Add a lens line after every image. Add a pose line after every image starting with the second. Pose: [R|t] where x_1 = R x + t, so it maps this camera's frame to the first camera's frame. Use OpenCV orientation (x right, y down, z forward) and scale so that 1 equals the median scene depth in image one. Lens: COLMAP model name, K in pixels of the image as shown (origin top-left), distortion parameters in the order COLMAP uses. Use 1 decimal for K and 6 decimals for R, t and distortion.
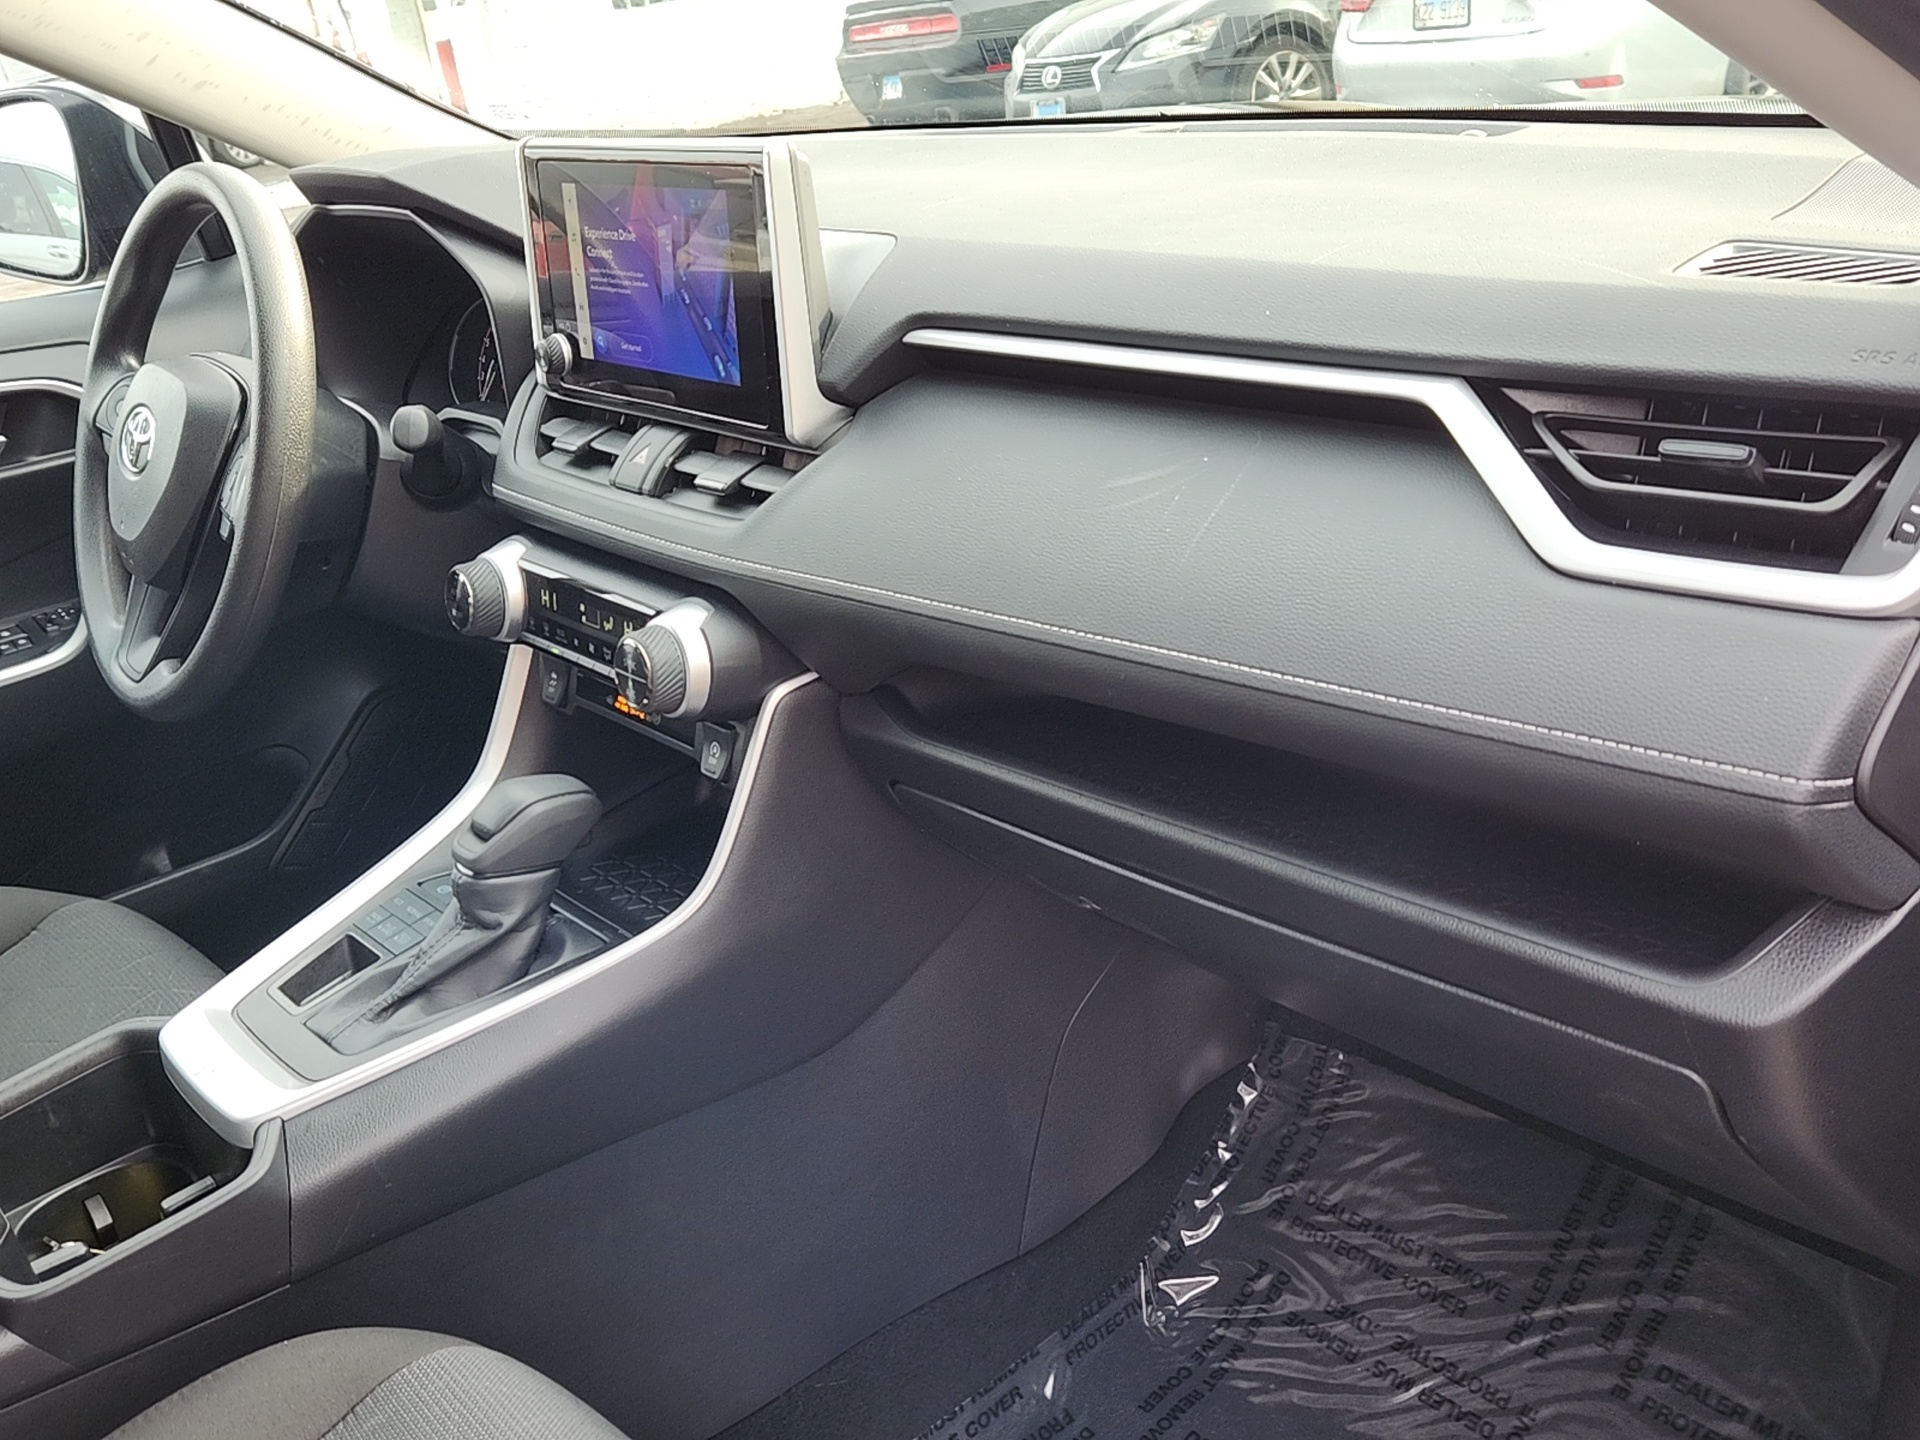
lens RADIAL K [[1833.3, 0, 902.7], [0, 1833.3, 699.9], [0, 0, 1]] dist [0.089498, -0.023887]
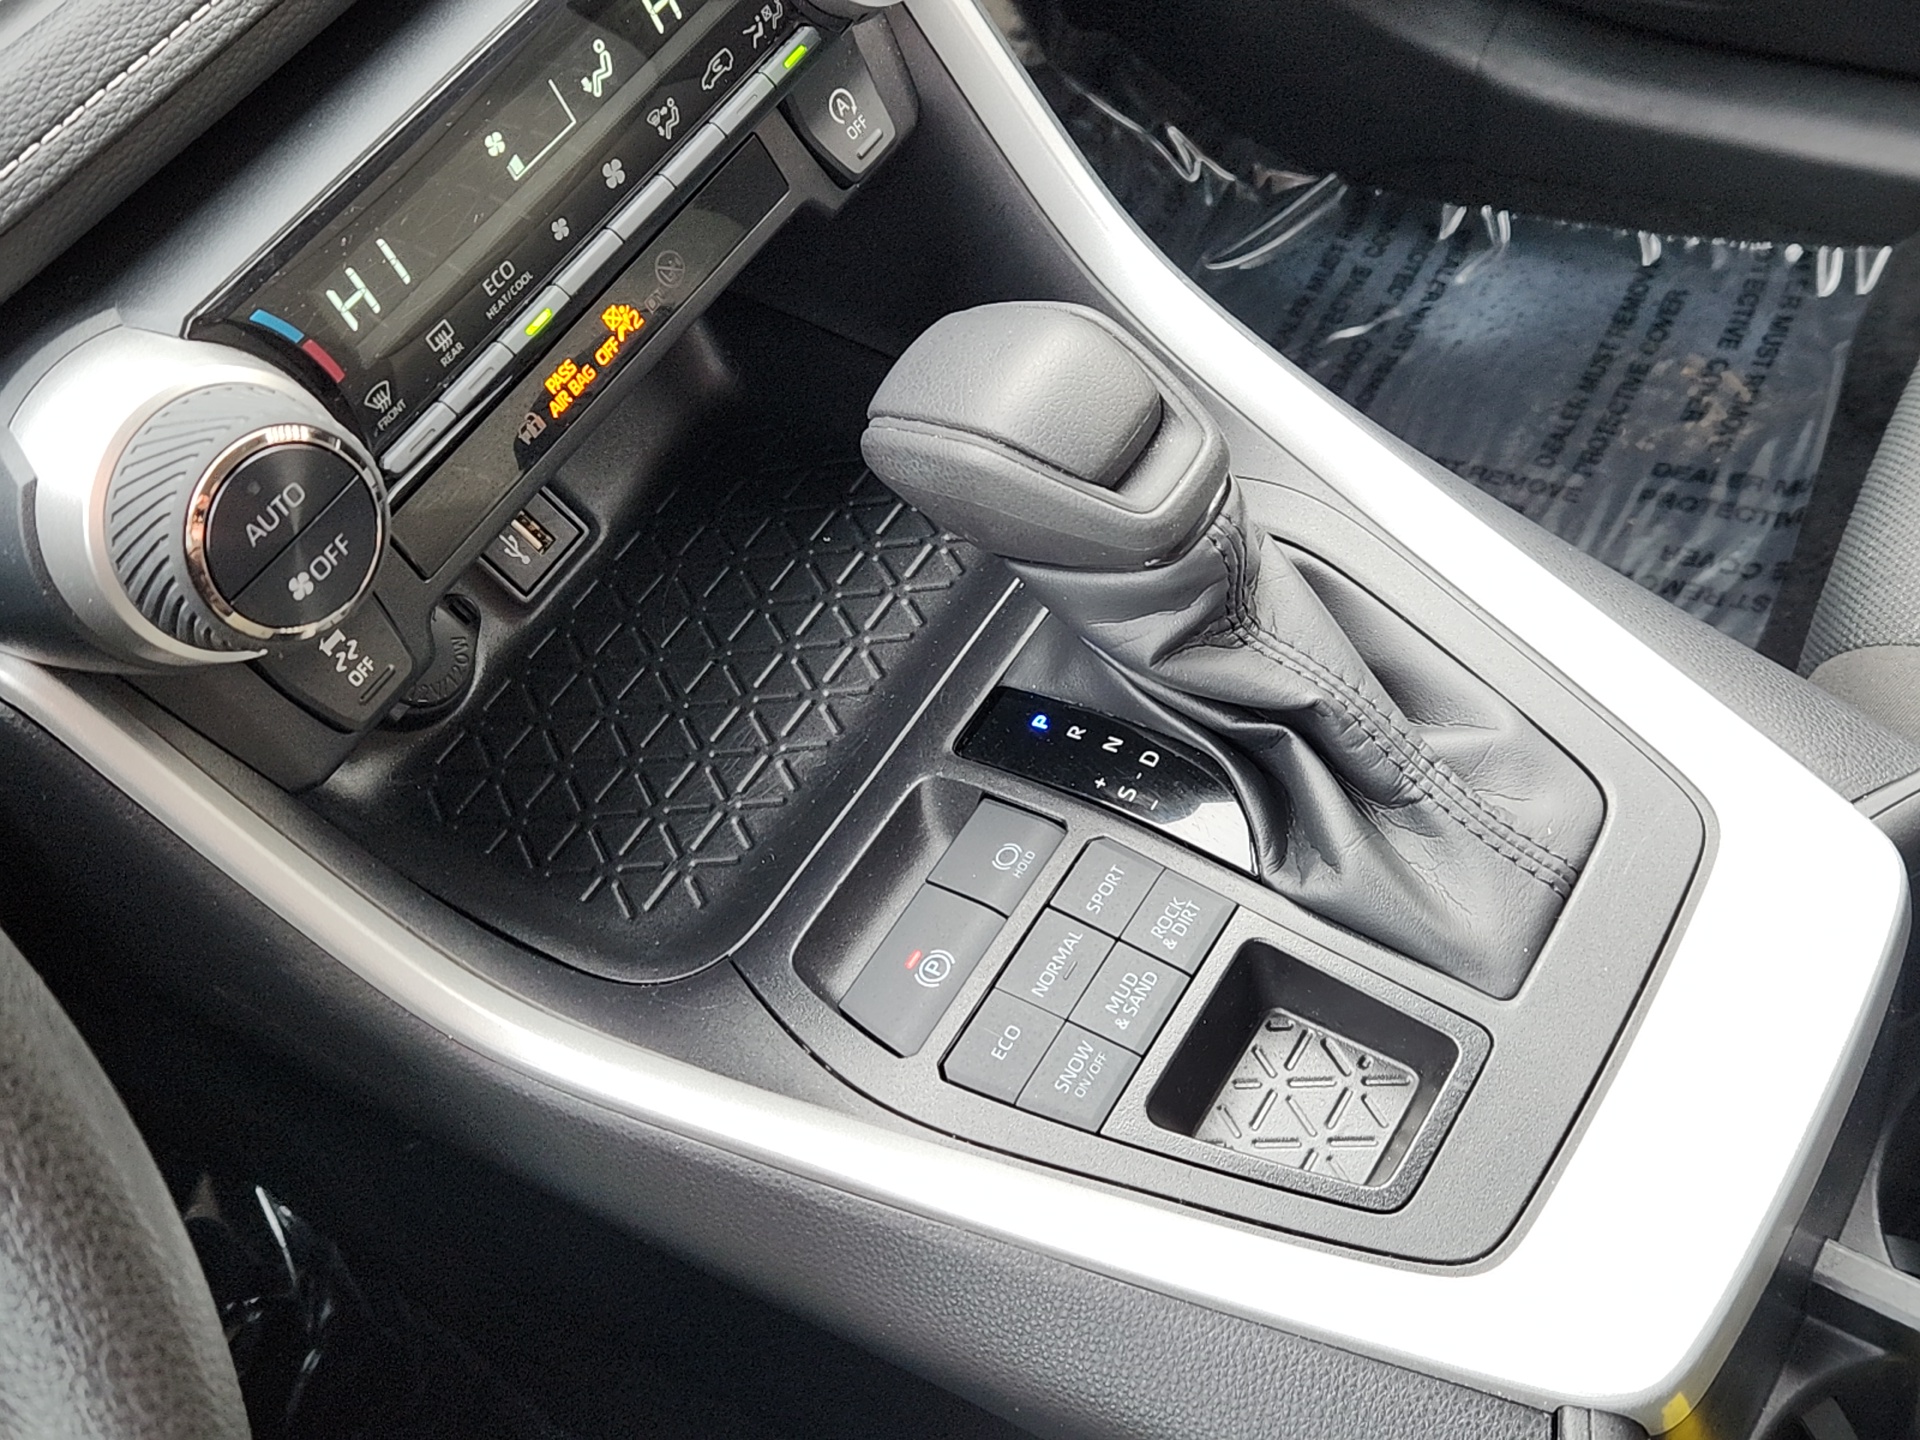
lens RADIAL K [[2041.8, 0, 961.3], [0, 2041.8, 709.3], [0, 0, 1]] dist [0.107392, -0.172765]
pose [[-0.251254, -0.626038, 0.738206, -0.573048], [0.604191, 0.494400, 0.624918, -0.195257], [-0.756191, 0.603030, 0.254027, 0.941426]]
